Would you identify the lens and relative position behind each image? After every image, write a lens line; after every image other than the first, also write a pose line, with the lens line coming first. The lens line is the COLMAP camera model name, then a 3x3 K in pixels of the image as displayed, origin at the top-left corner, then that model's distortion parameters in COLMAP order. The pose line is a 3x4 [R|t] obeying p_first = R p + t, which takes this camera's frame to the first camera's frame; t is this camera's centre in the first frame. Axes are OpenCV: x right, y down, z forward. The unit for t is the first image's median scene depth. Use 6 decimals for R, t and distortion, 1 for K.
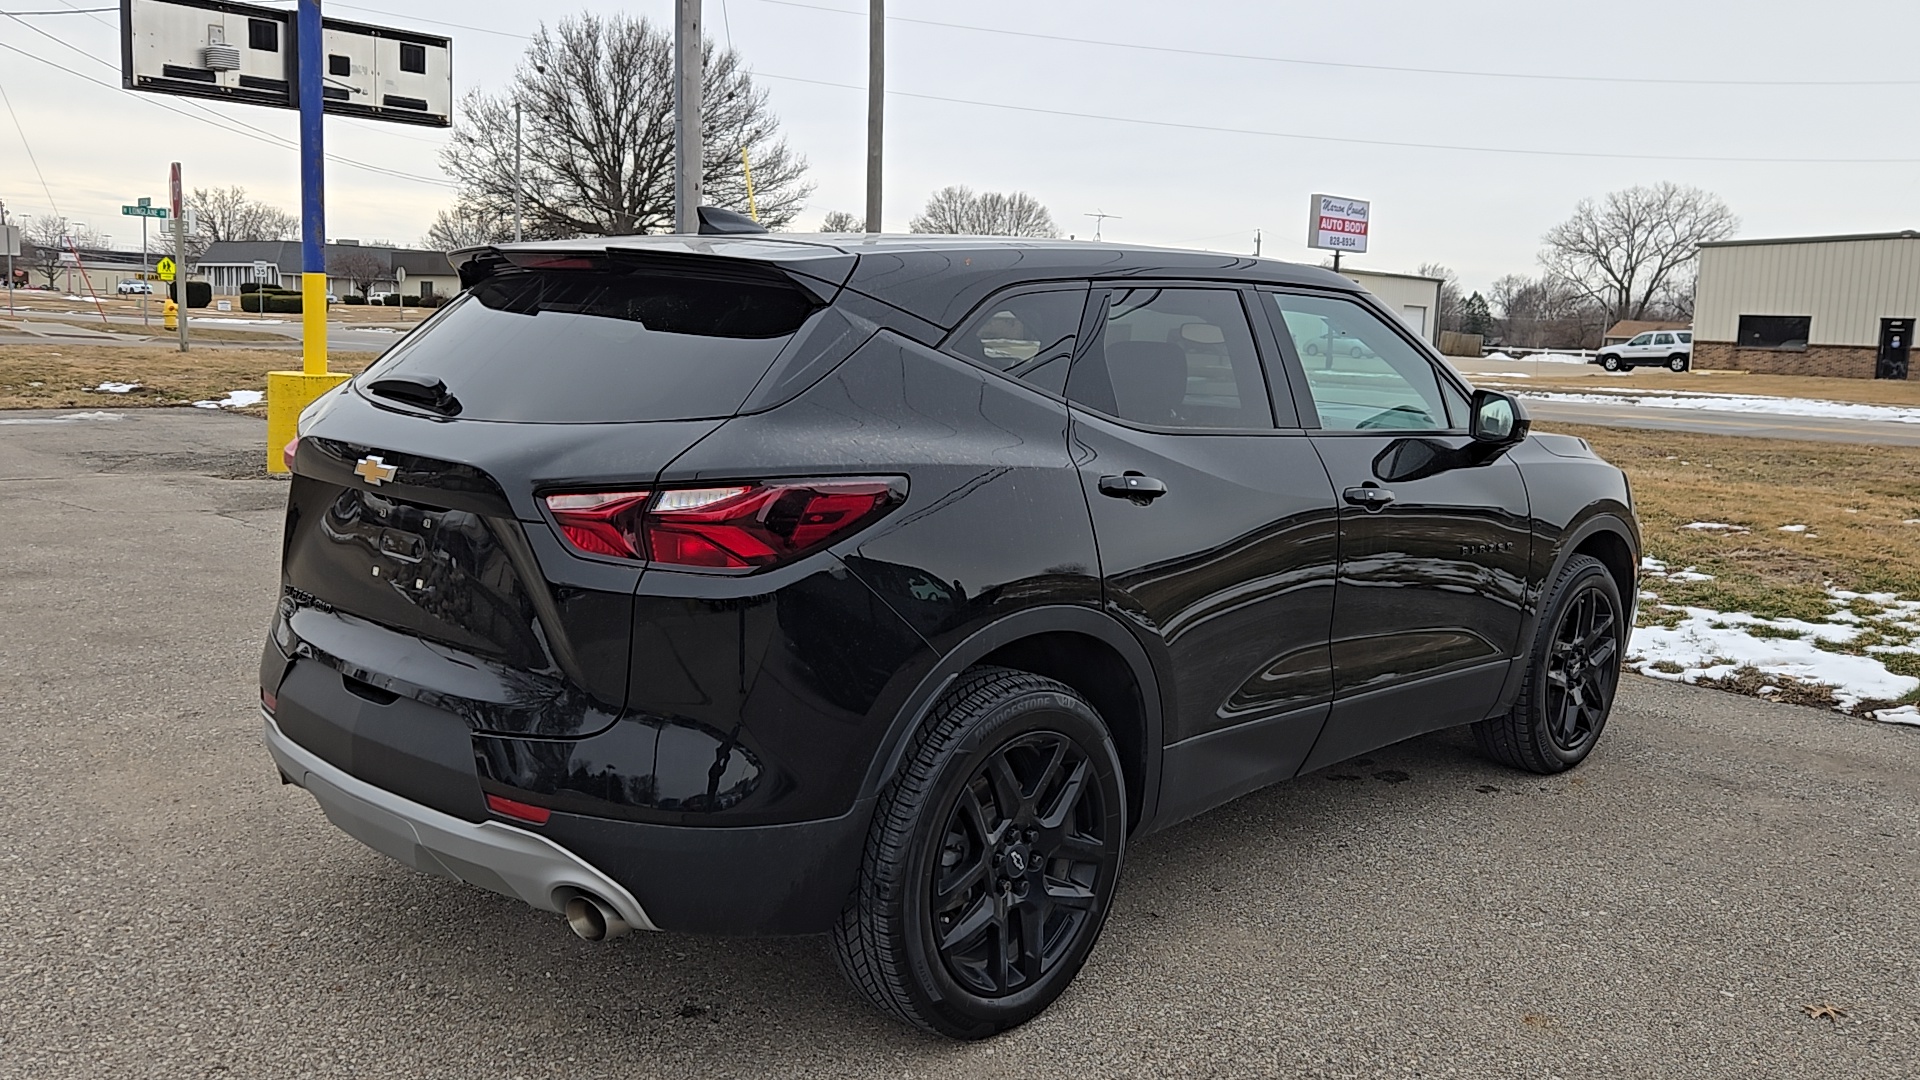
lens RADIAL K [[1634.0, 0, 955.4], [0, 1634.0, 544.6], [0, 0, 1]] dist [0.002165, 0.009299]
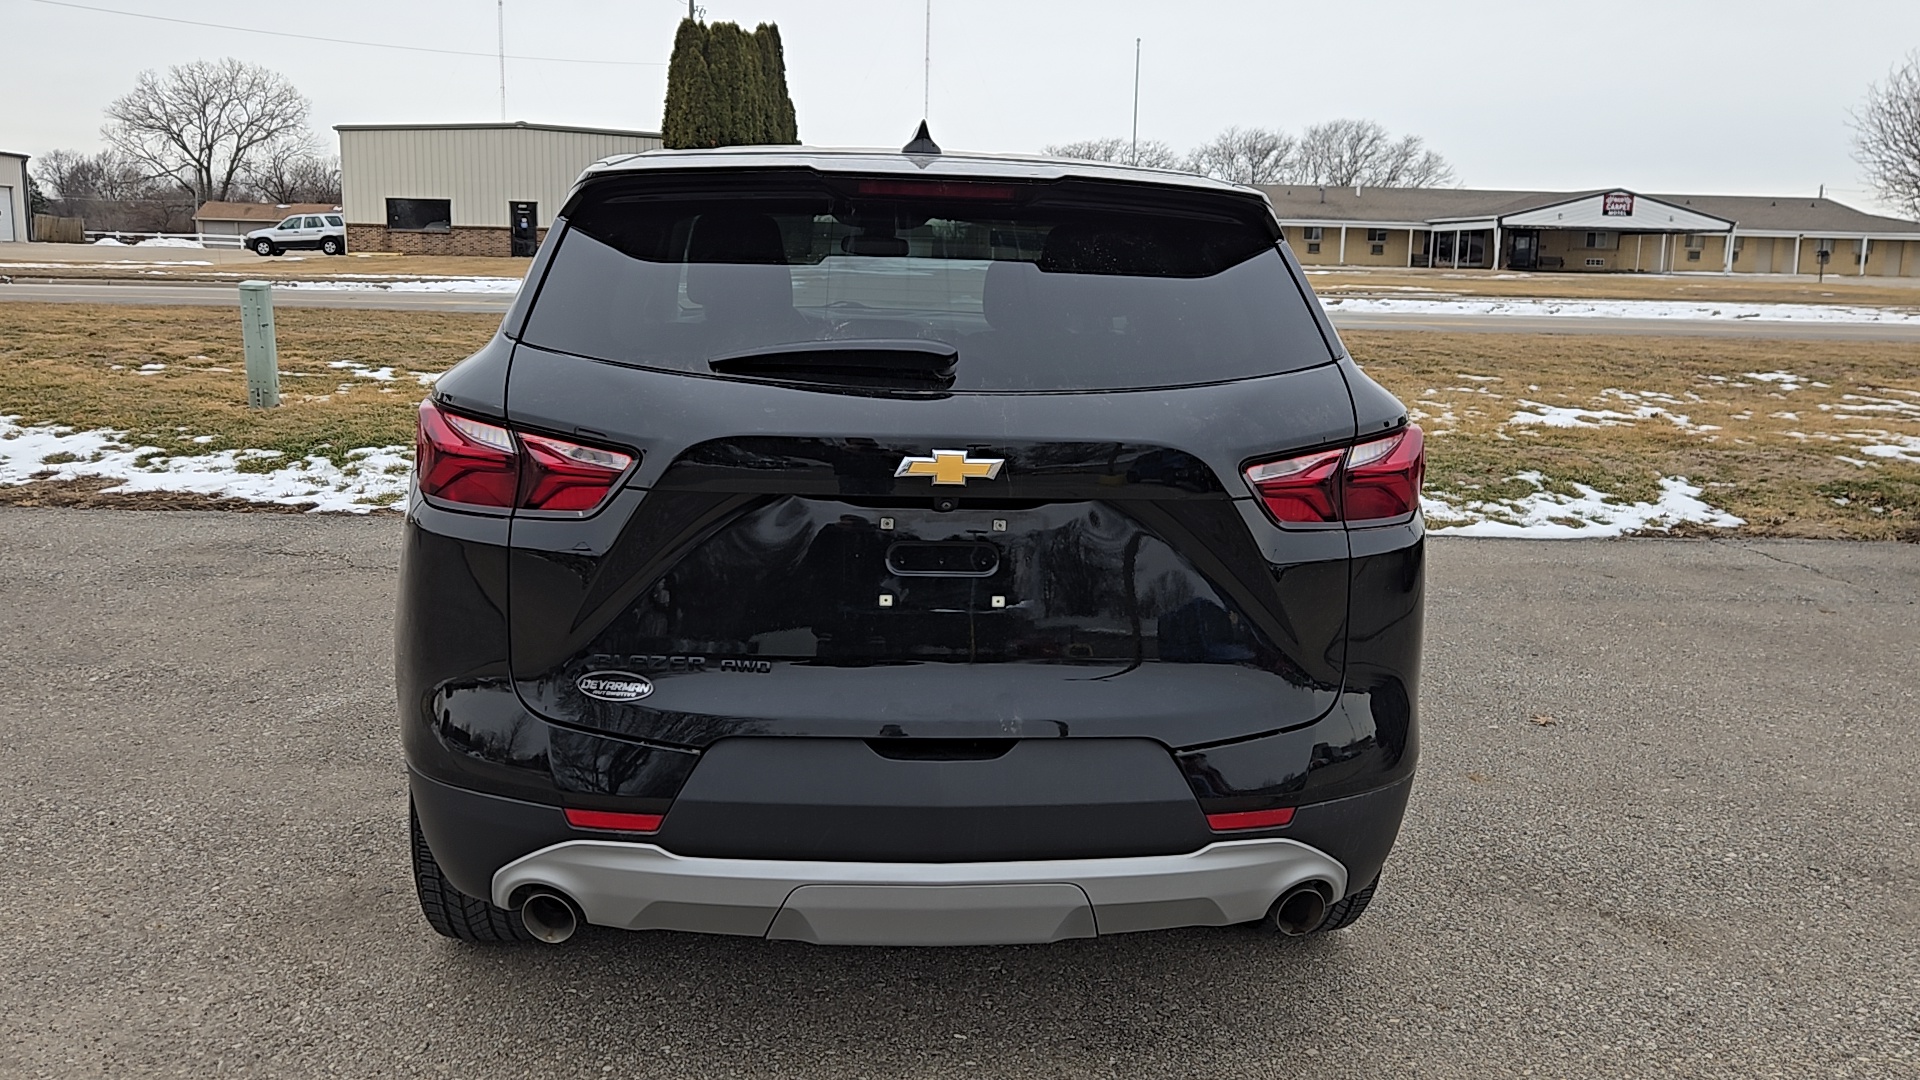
lens RADIAL K [[1634.0, 0, 953.0], [0, 1634.0, 539.6], [0, 0, 1]] dist [0.002165, 0.009299]
pose [[0.640395, -0.157651, 0.751691, -0.097241], [0.104524, 0.987490, 0.118057, -0.010678], [-0.760900, 0.002966, 0.648863, 0.050907]]
